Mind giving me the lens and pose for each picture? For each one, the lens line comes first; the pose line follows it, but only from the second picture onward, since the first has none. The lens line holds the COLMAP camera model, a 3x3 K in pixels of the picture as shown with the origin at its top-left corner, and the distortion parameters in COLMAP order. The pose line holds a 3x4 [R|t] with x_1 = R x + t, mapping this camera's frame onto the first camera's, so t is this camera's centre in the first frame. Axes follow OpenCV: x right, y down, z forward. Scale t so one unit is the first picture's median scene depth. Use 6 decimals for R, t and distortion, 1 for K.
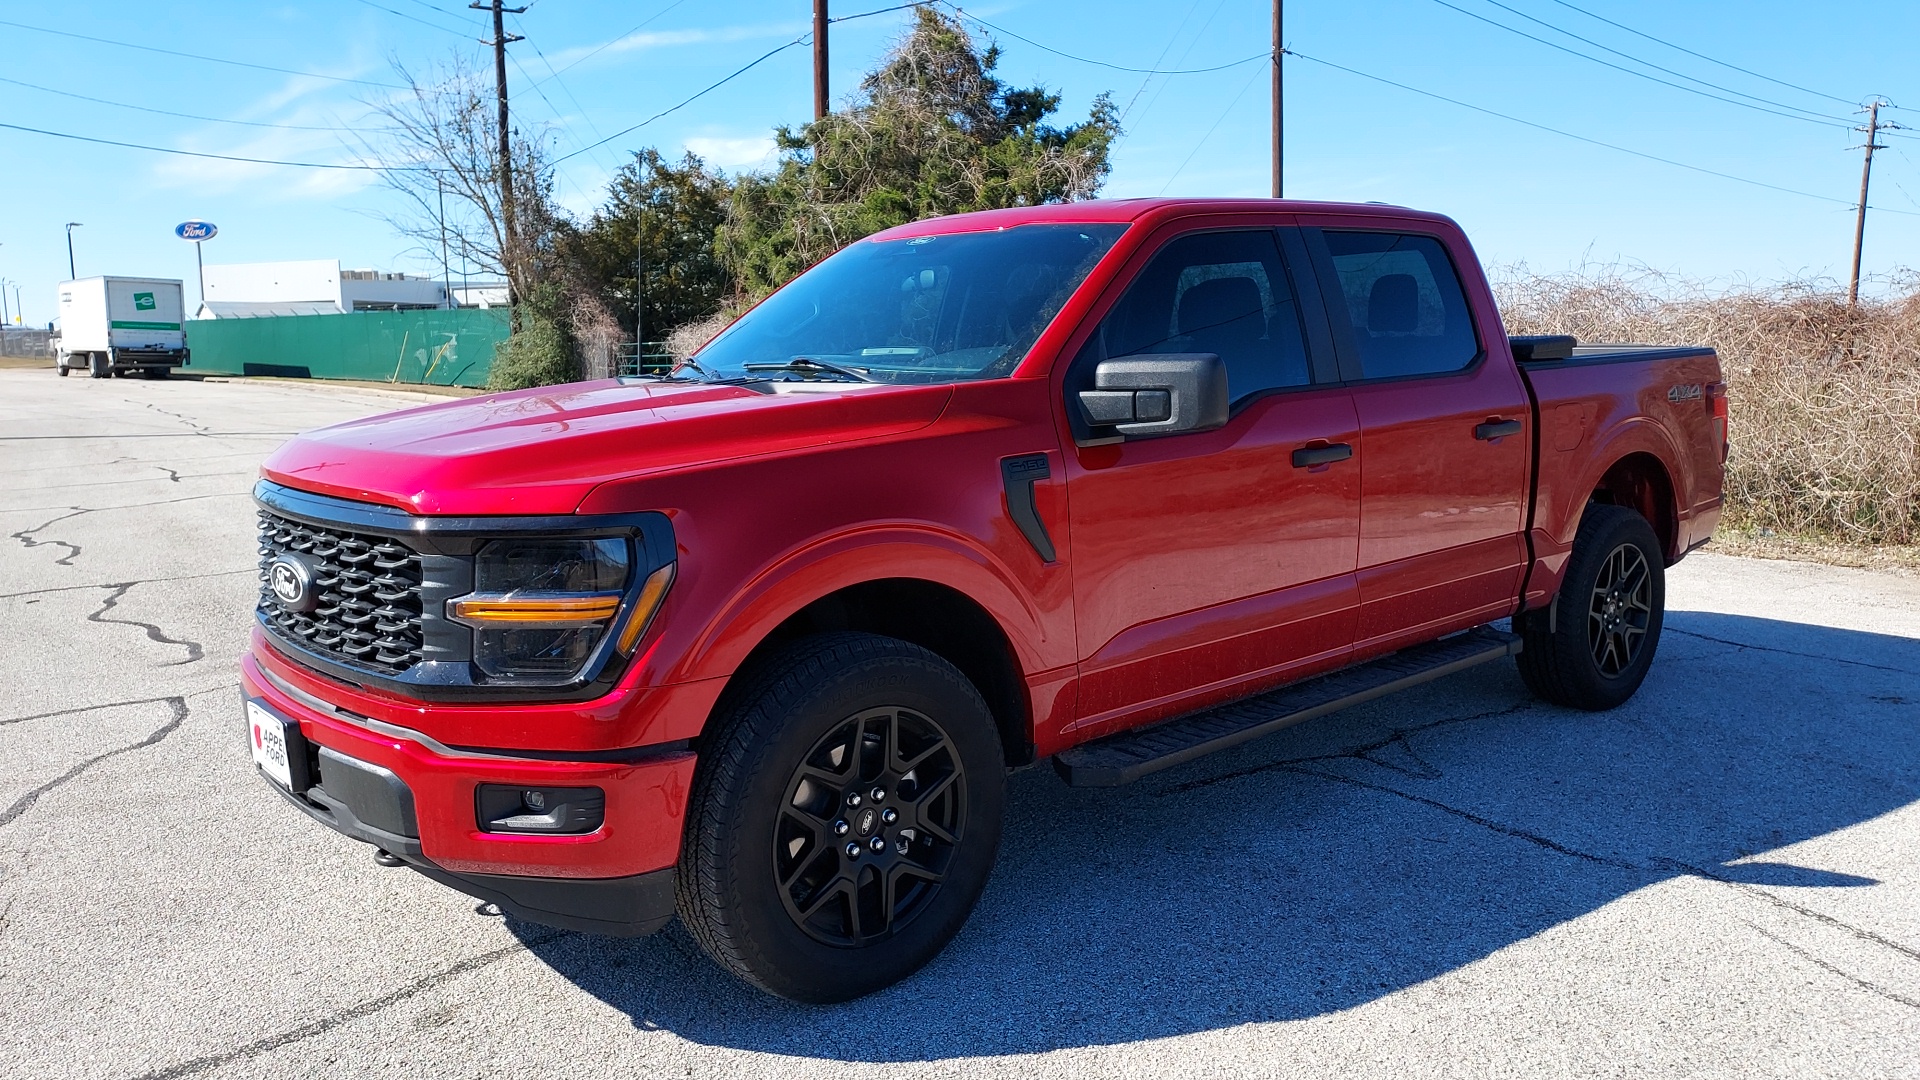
lens RADIAL K [[1385.0, 0, 978.6], [0, 1385.0, 545.1], [0, 0, 1]] dist [0.066496, -0.069303]
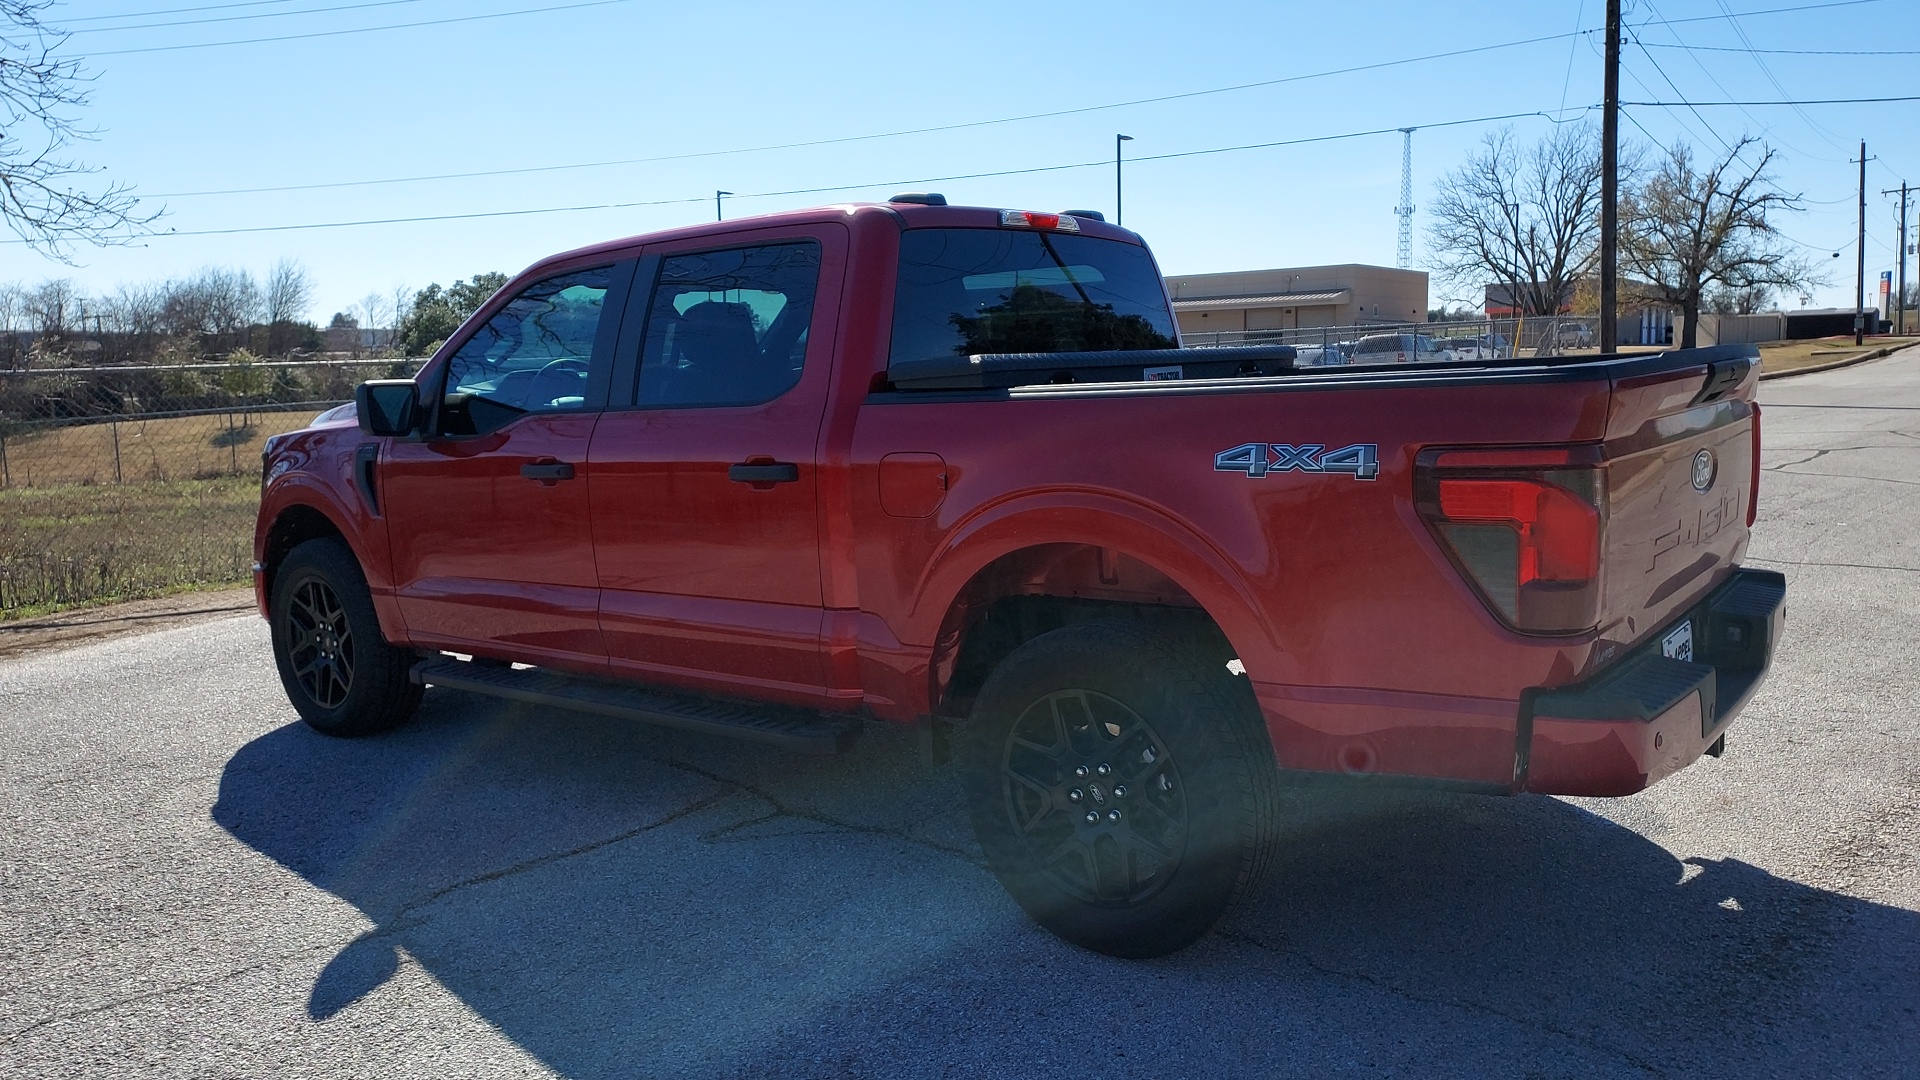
lens RADIAL K [[1381.4, 0, 1008.8], [0, 1381.4, 540.3], [0, 0, 1]] dist [0.033883, -0.003910]
pose [[0.193477, 0.135063, -0.971764, 0.276405], [-0.109079, 0.987300, 0.115504, -0.035596], [0.975022, 0.083652, 0.205752, 0.222541]]
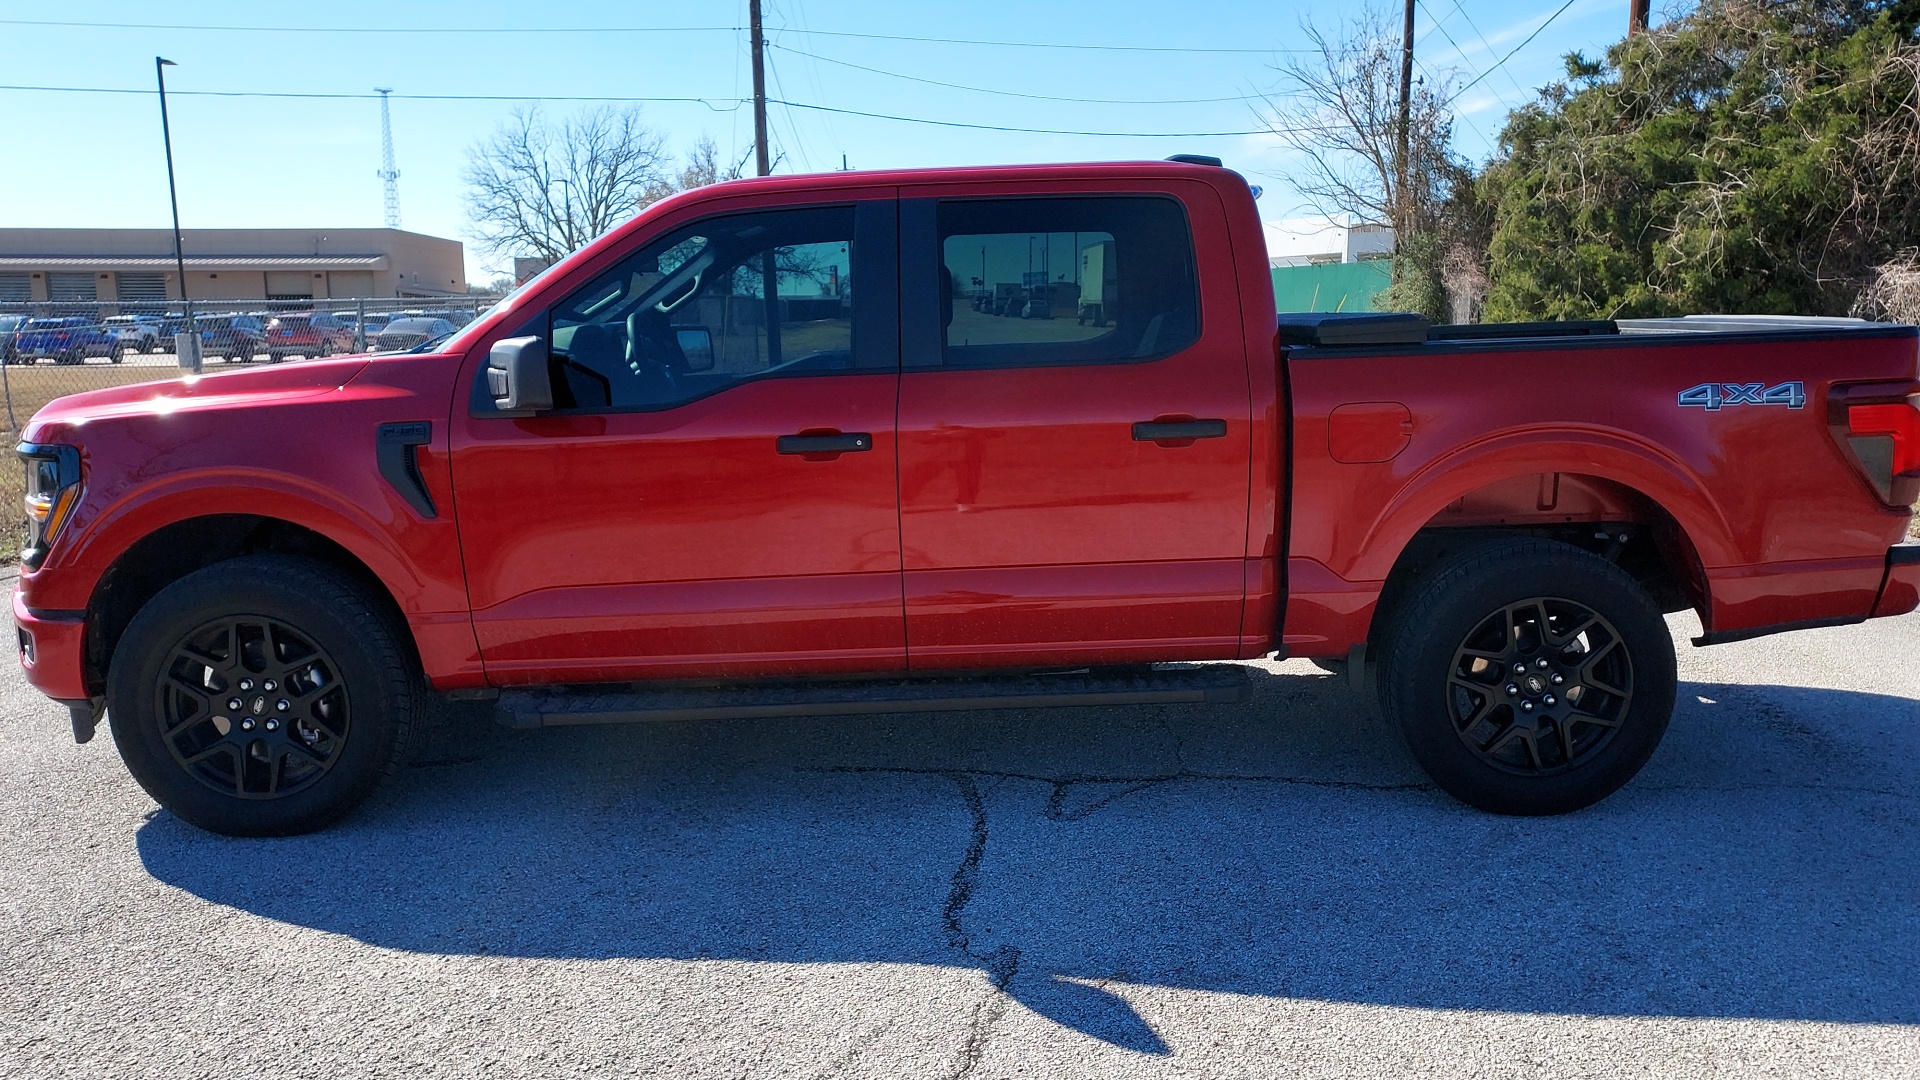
lens RADIAL K [[1361.1, 0, 961.5], [0, 1361.1, 561.6], [0, 0, 1]] dist [0.062948, -0.060295]
pose [[0.763554, 0.119930, -0.634509, 0.181099], [-0.087398, 0.992754, 0.082471, -0.013992], [0.639802, -0.007516, 0.768503, 0.066054]]
